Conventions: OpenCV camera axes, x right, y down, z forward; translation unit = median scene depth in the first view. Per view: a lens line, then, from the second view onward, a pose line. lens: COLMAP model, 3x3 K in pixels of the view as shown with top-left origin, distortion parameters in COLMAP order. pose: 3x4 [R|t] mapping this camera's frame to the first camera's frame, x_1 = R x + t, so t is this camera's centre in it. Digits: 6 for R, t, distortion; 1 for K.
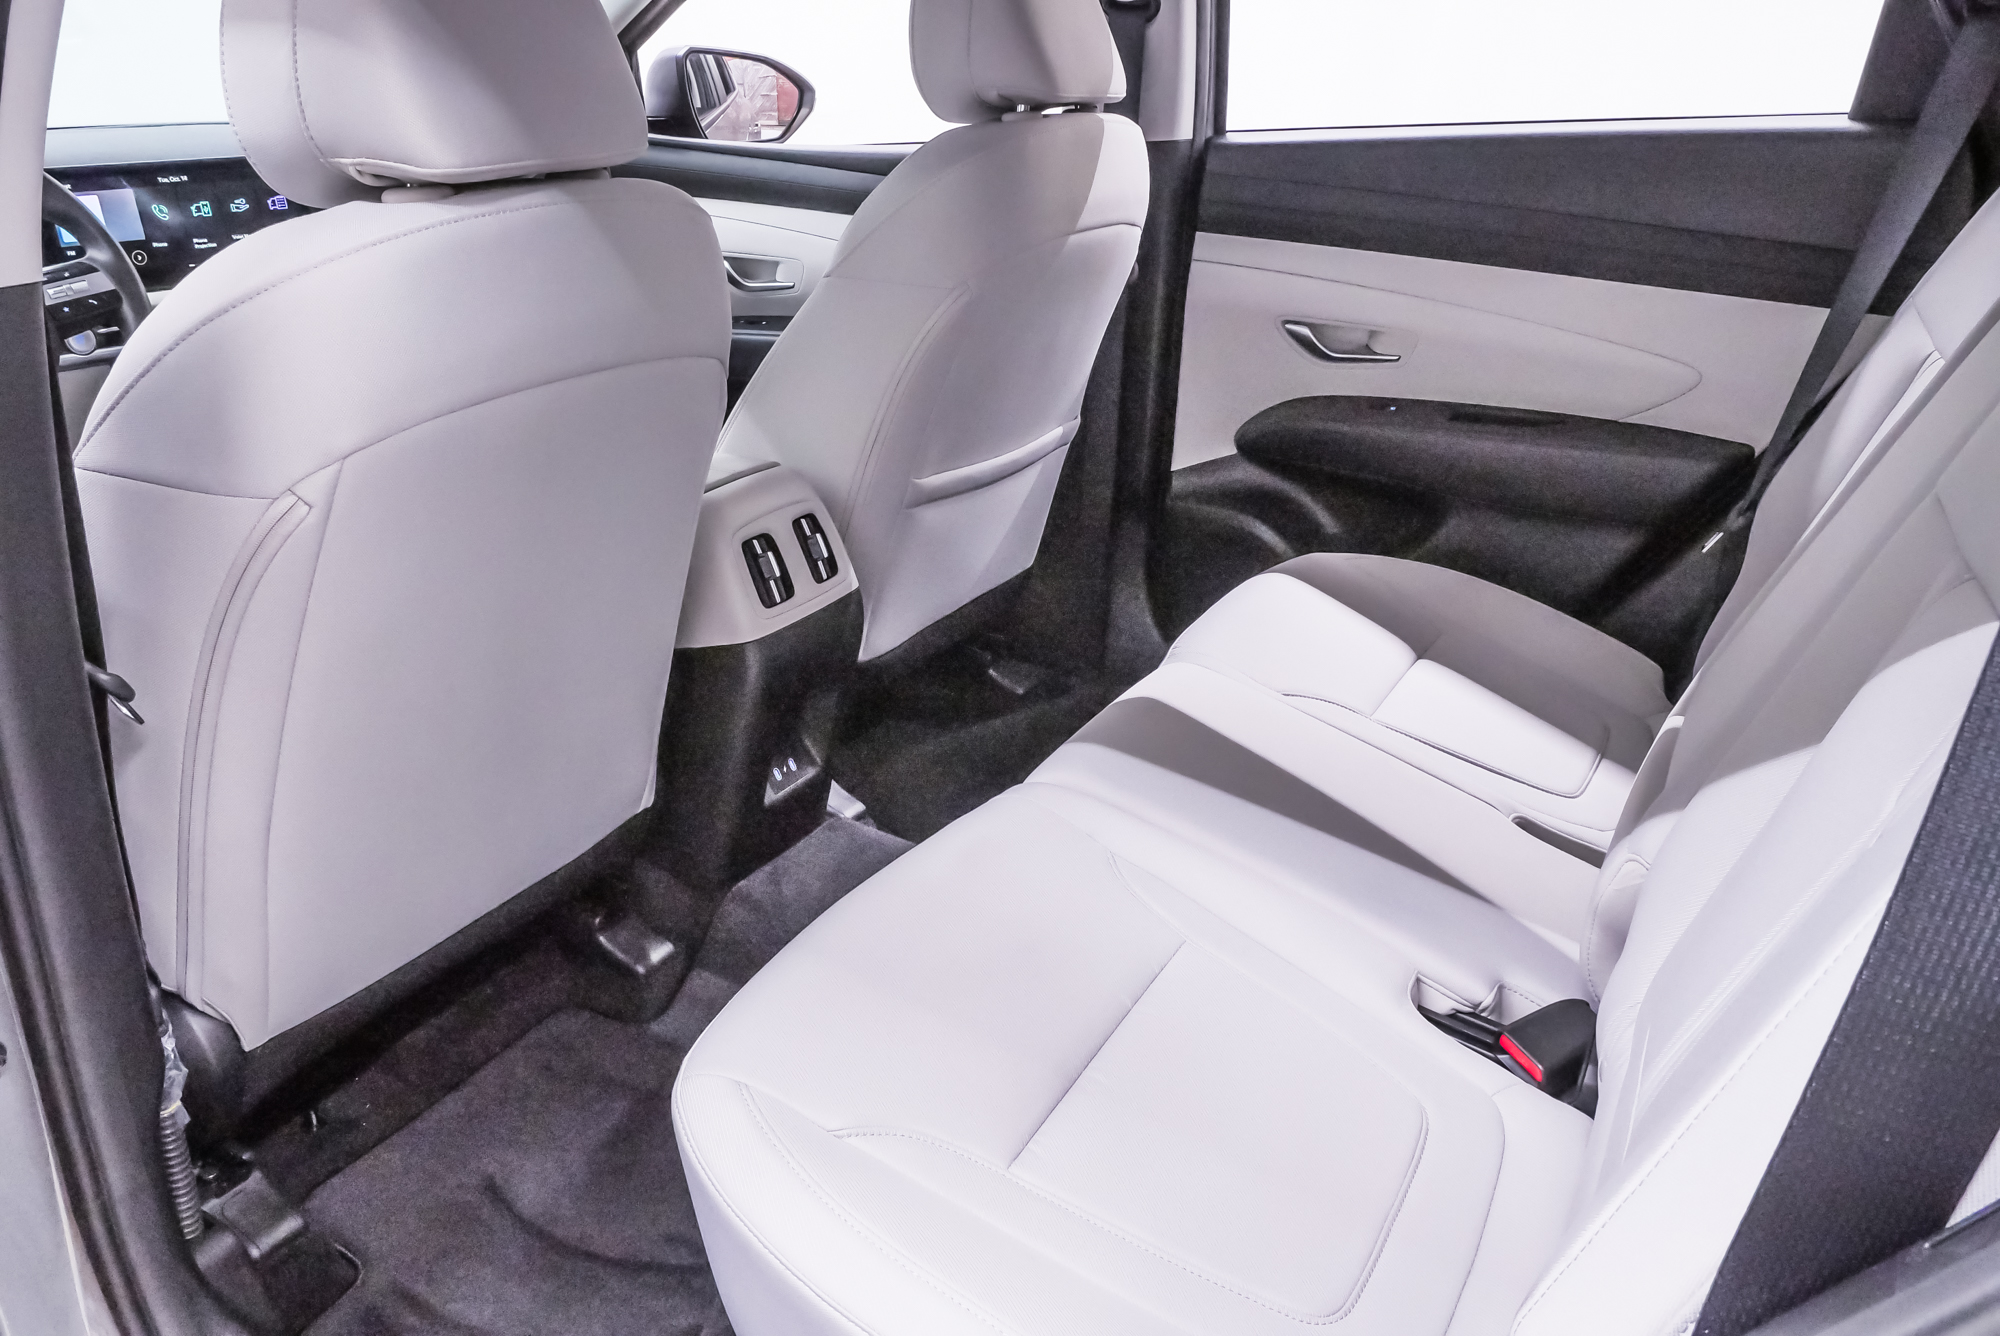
lens RADIAL K [[1448.1, 0, 1007.1], [0, 1448.1, 661.3], [0, 0, 1]] dist [-0.044812, 0.010373]
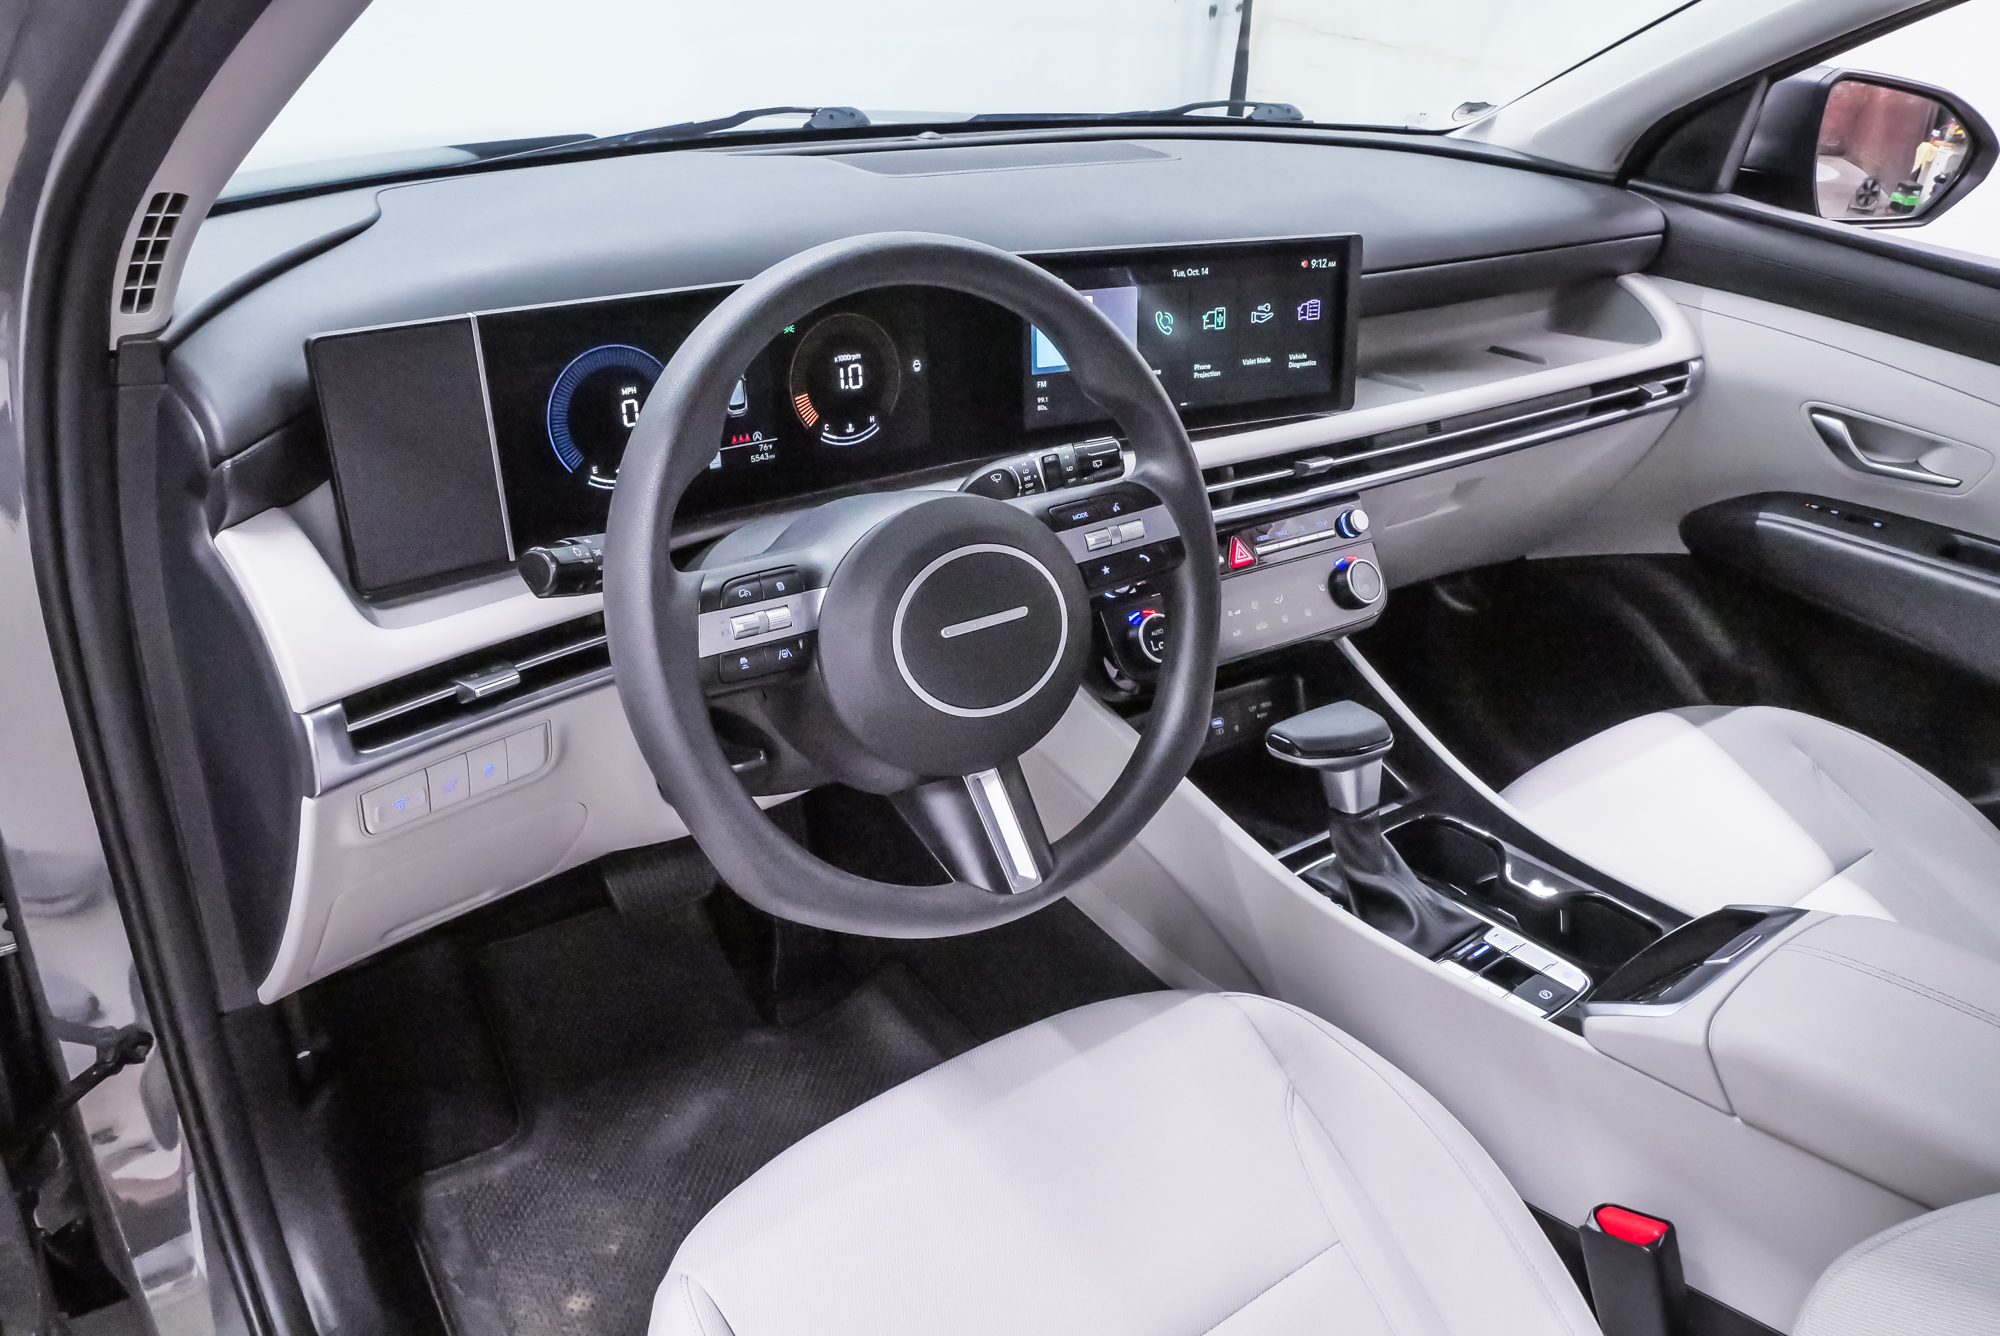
lens RADIAL K [[1448.1, 0, 984.4], [0, 1448.1, 635.1], [0, 0, 1]] dist [-0.044812, 0.010373]
pose [[0.918815, 0.223407, -0.325375, -0.425996], [-0.202158, 0.974419, 0.098184, -0.225881], [0.338987, -0.024436, 0.940474, 0.354215]]
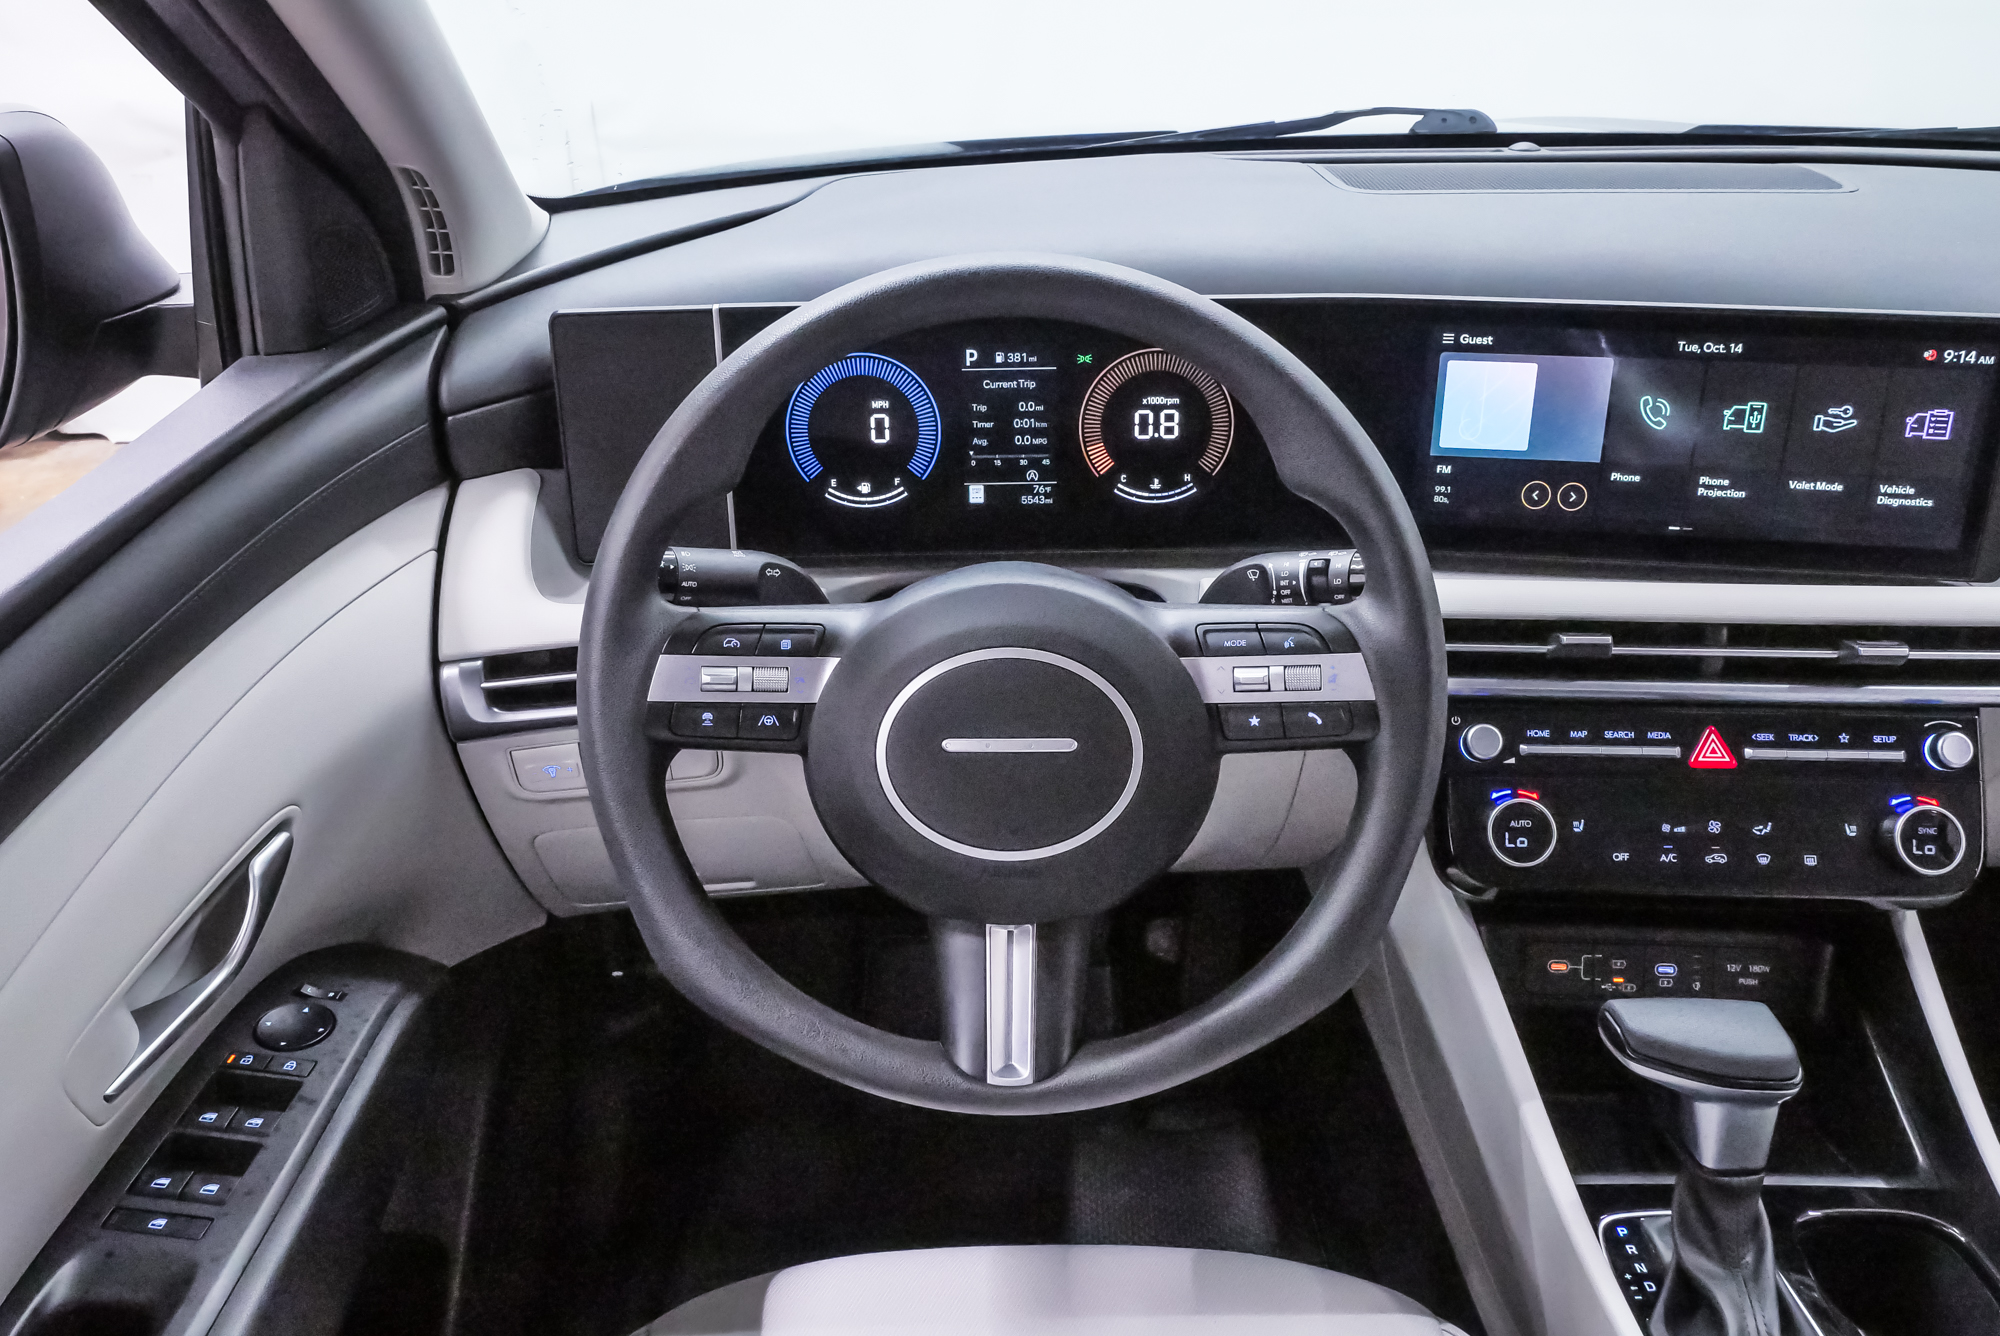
lens RADIAL K [[1448.1, 0, 1019.5], [0, 1448.1, 663.1], [0, 0, 1]] dist [-0.044812, 0.010373]
pose [[0.492952, 0.405854, -0.769598, -0.304953], [-0.321390, 0.906918, 0.272411, -0.302641], [0.808521, 0.113056, 0.577504, 0.572278]]
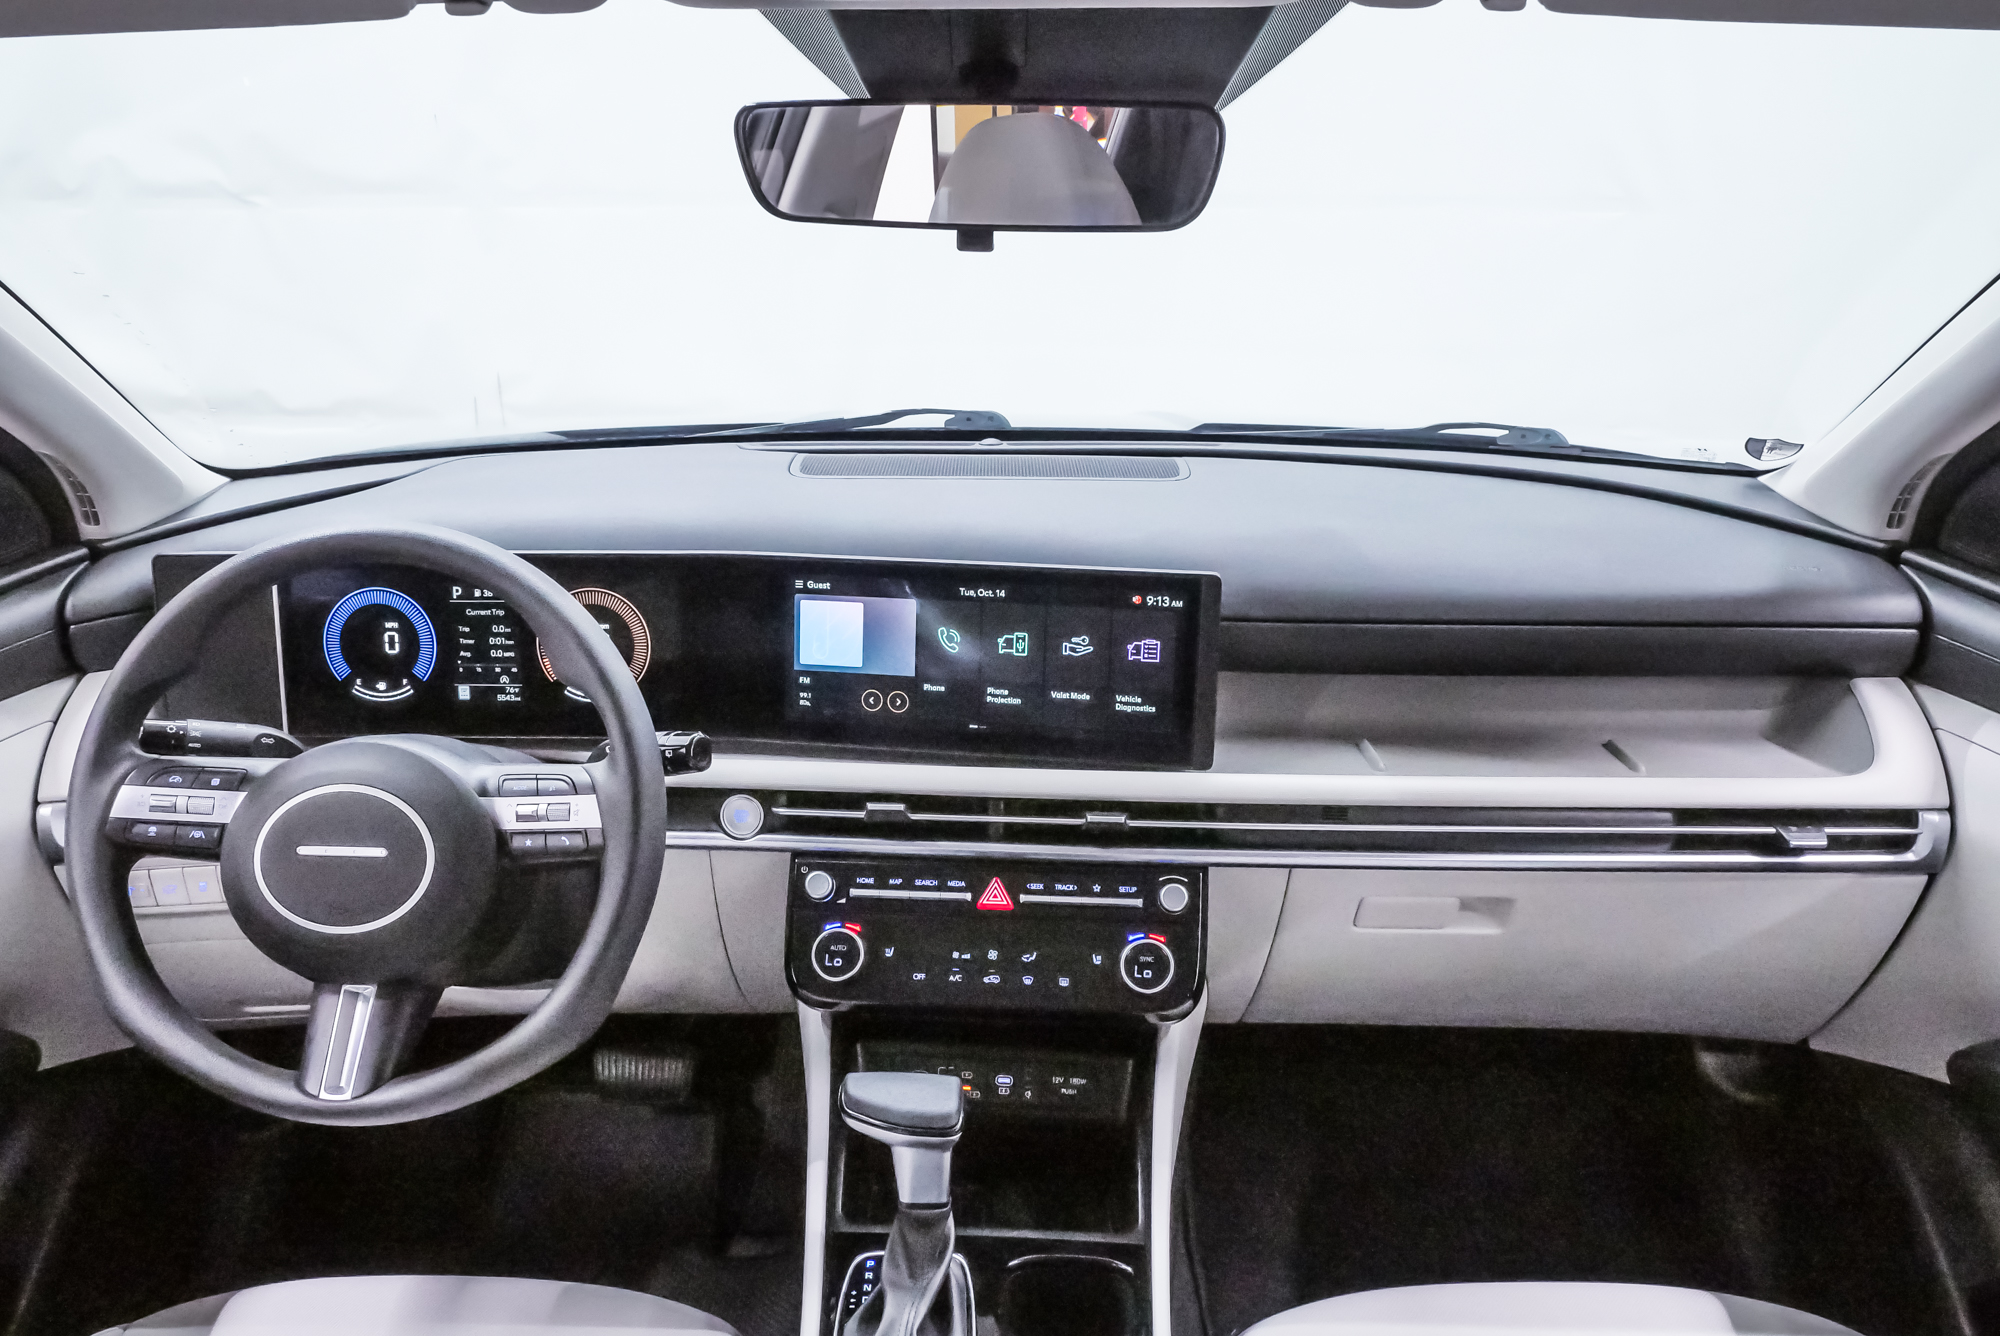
lens RADIAL K [[1448.1, 0, 992.5], [0, 1448.1, 665.5], [0, 0, 1]] dist [-0.044812, 0.010373]
pose [[0.484920, 0.280676, -0.828295, -0.056823], [-0.339551, 0.933227, 0.117445, -0.386500], [0.805951, 0.224297, 0.547844, 0.669658]]
